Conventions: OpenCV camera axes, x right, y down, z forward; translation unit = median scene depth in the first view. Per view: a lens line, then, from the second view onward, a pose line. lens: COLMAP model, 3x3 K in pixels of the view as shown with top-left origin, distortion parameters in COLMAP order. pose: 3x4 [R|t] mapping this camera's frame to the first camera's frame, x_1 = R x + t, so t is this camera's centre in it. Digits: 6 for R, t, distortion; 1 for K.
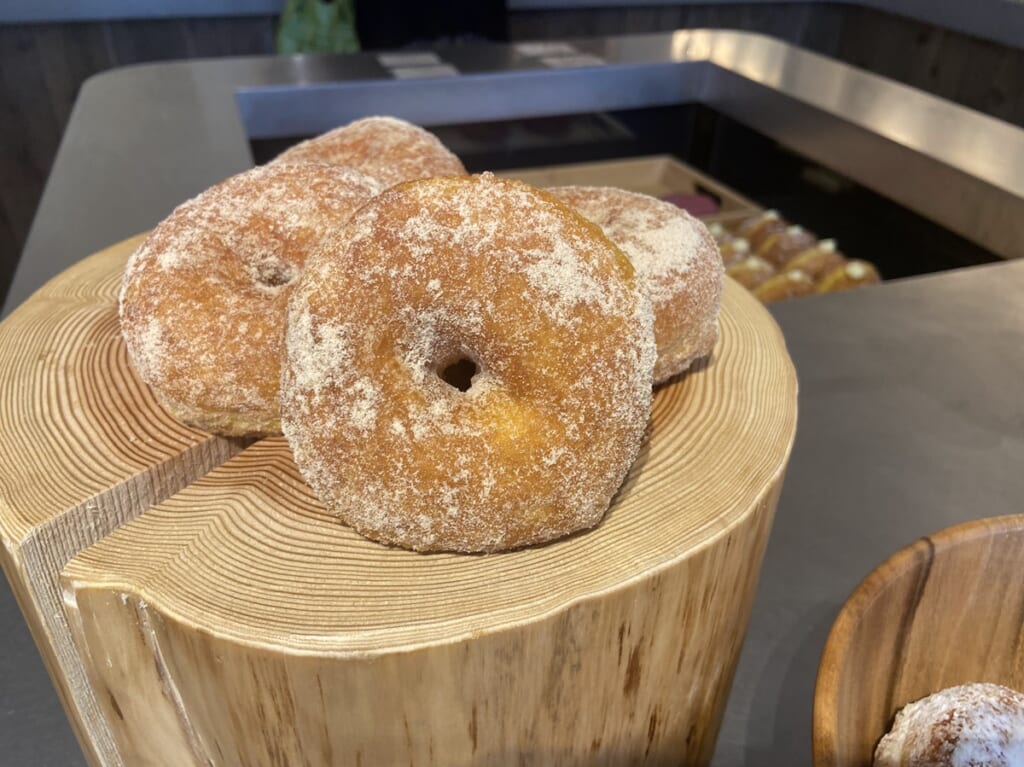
lens RADIAL K [[982.5, 0, 508.2], [0, 982.5, 382.8], [0, 0, 1]] dist [0.021303, -0.109588]
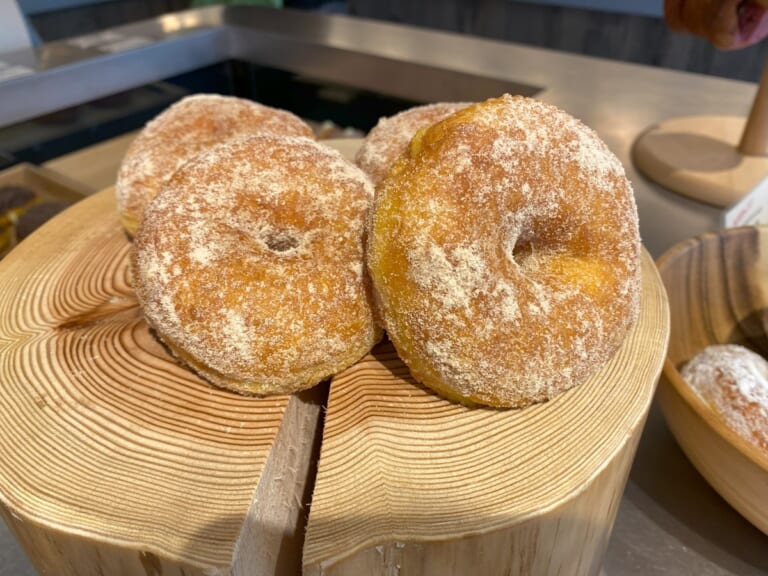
lens RADIAL K [[736.8, 0, 381.1], [0, 736.8, 287.5], [0, 0, 1]] dist [0.021303, -0.109588]
pose [[0.817518, -0.338127, 0.466192, -0.638309], [0.326149, 0.939000, 0.109114, -0.131551], [-0.474648, 0.062846, 0.877929, 0.262076]]
